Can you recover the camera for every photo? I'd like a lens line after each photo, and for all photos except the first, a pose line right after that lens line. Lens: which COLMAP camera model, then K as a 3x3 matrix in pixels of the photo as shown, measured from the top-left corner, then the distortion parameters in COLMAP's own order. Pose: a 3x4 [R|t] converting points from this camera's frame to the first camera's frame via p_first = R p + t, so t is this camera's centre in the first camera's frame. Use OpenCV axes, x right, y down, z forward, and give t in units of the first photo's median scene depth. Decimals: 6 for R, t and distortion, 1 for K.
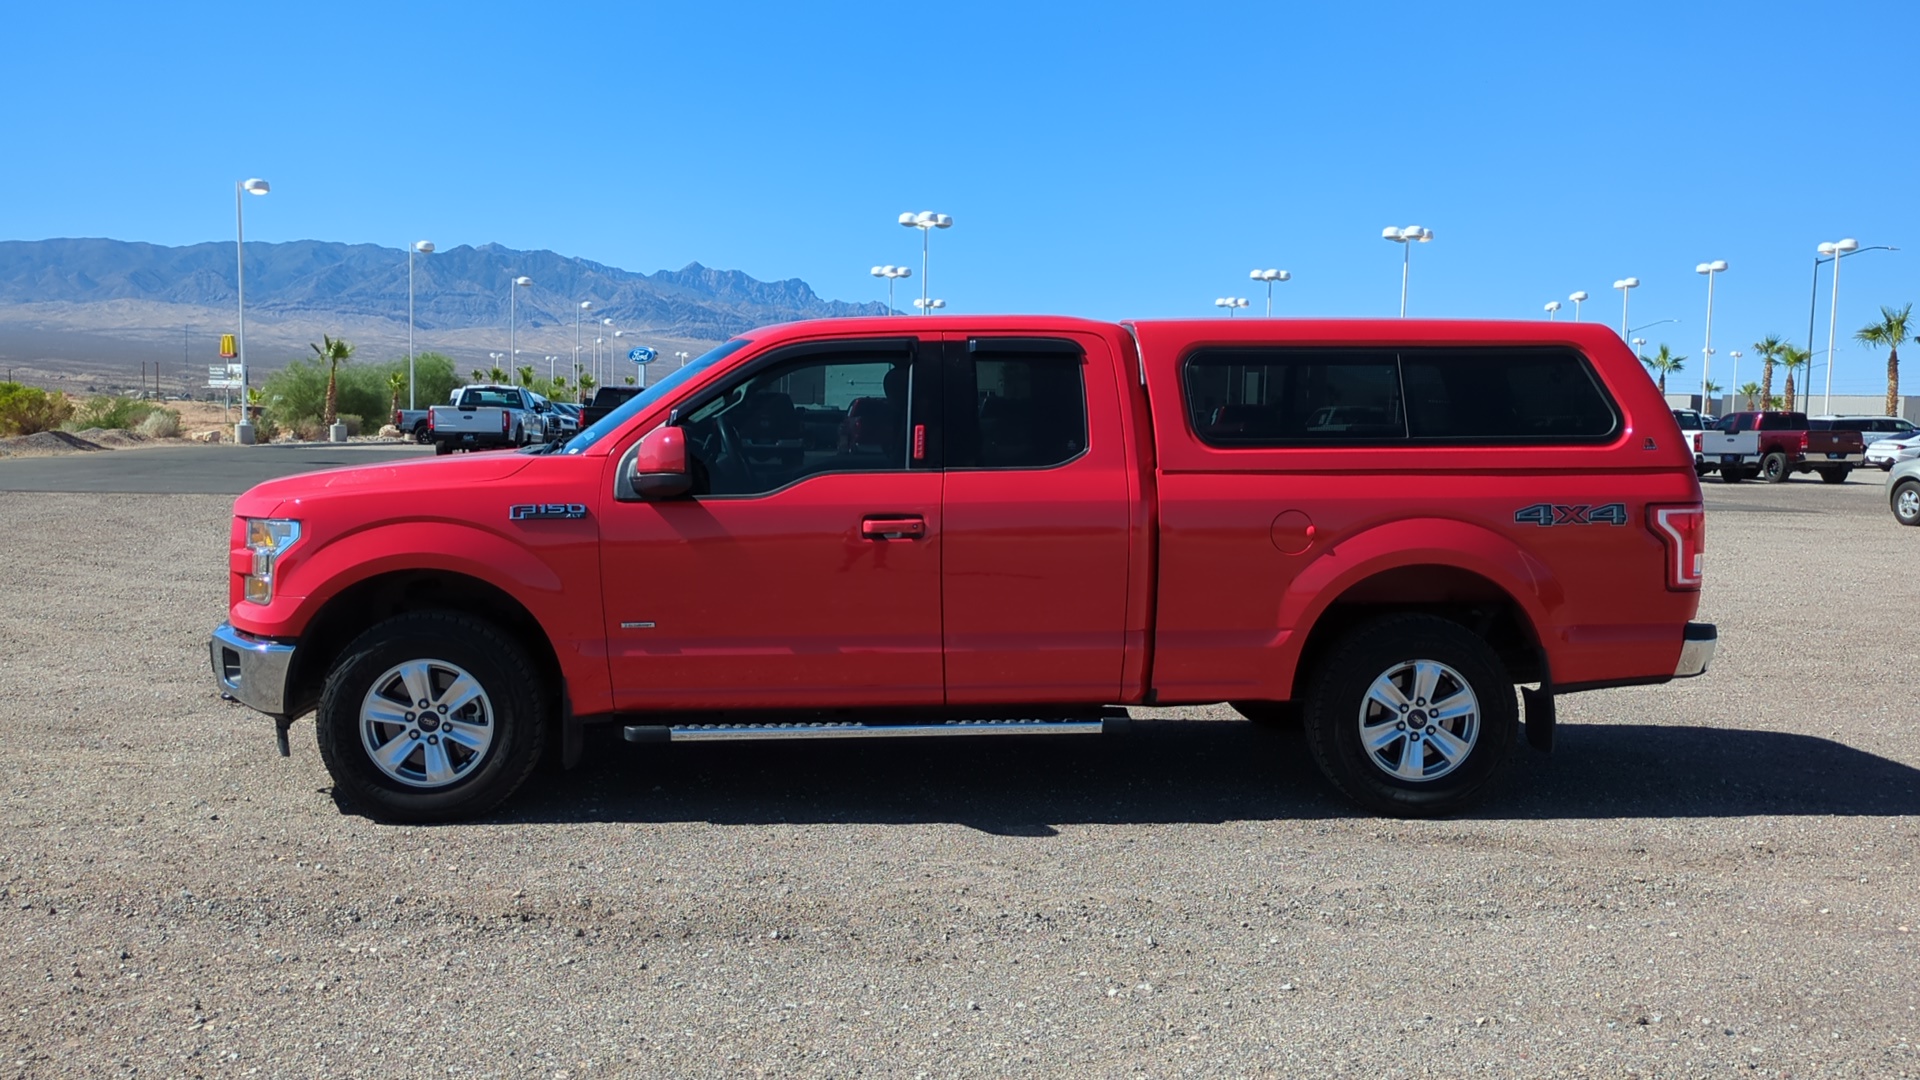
lens RADIAL K [[1652.0, 0, 980.4], [0, 1652.0, 531.5], [0, 0, 1]] dist [0.062047, -0.081918]
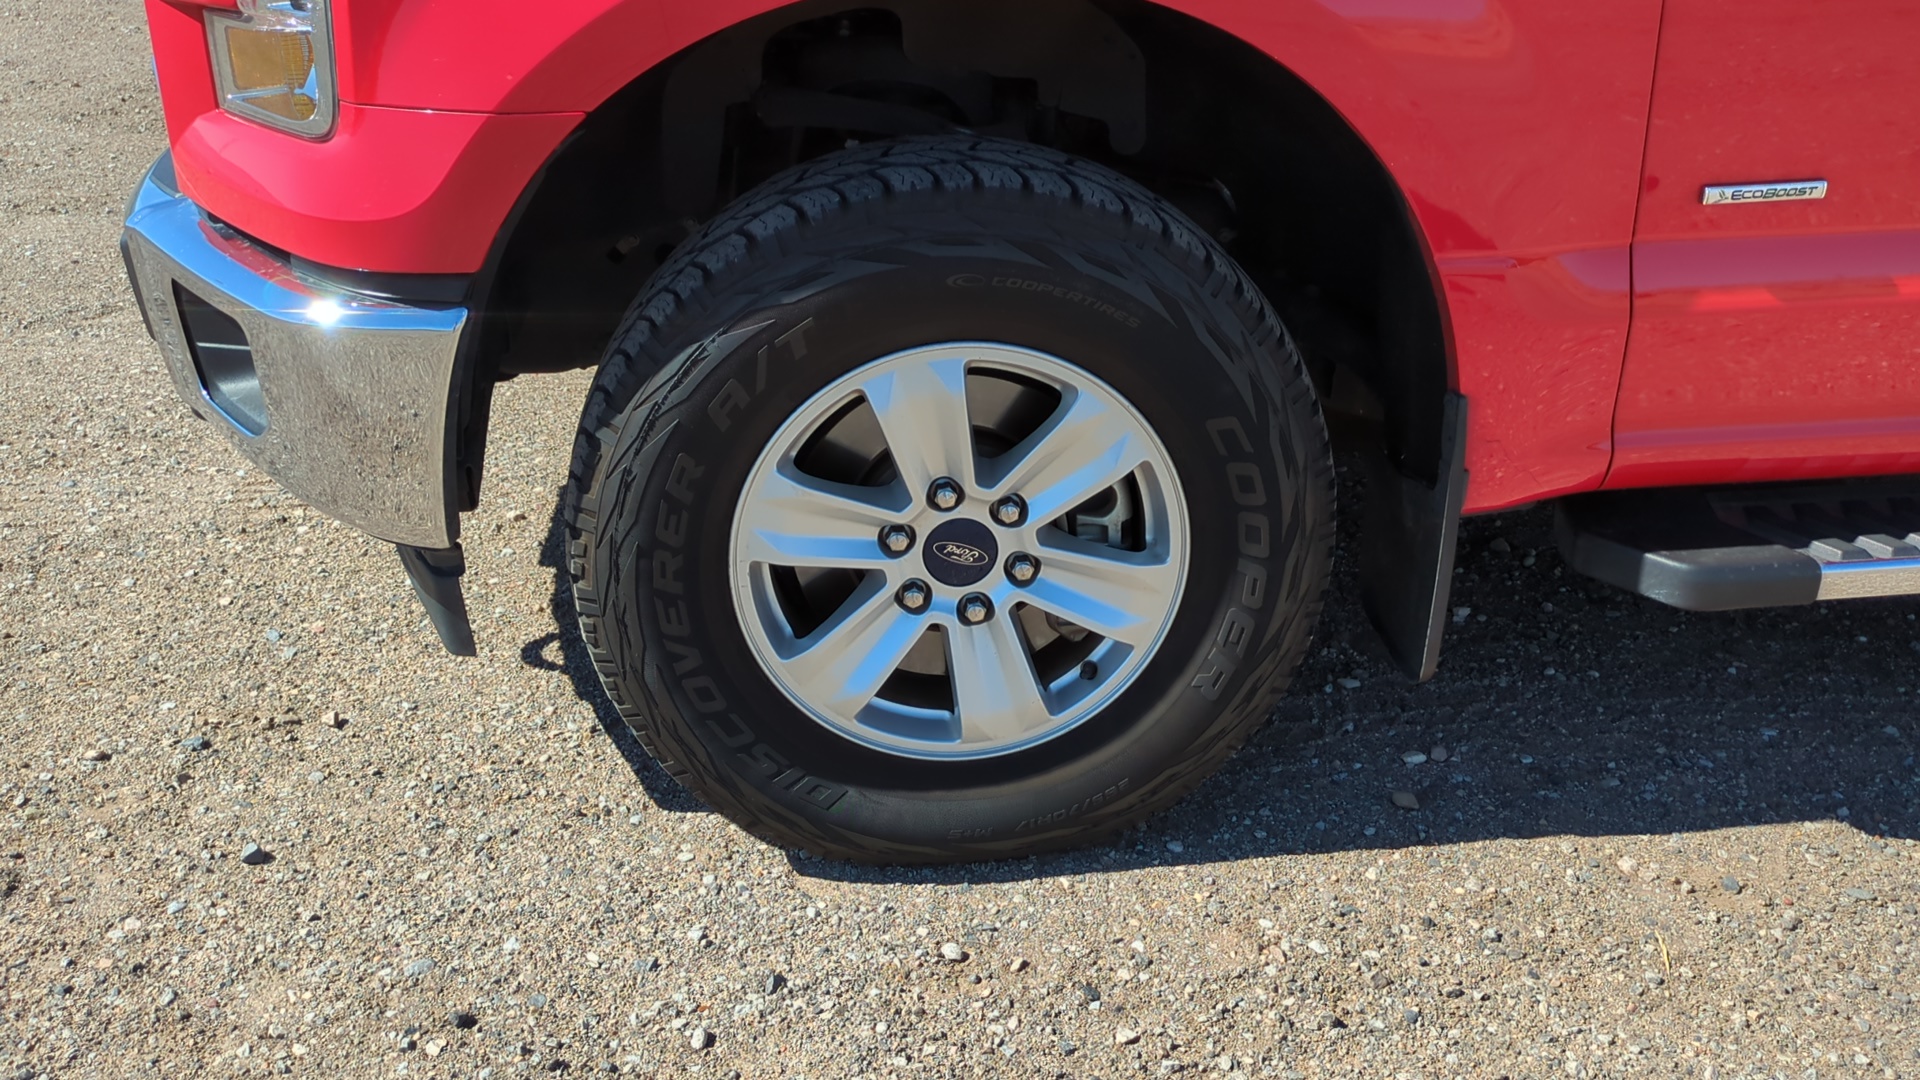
lens RADIAL K [[1565.5, 0, 957.6], [0, 1565.5, 546.7], [0, 0, 1]] dist [0.065793, 0.000296]
pose [[0.999475, -0.026824, 0.018194, -0.336923], [0.018673, 0.935341, 0.353256, 0.018859], [-0.026493, -0.352730, 0.935350, 0.749576]]
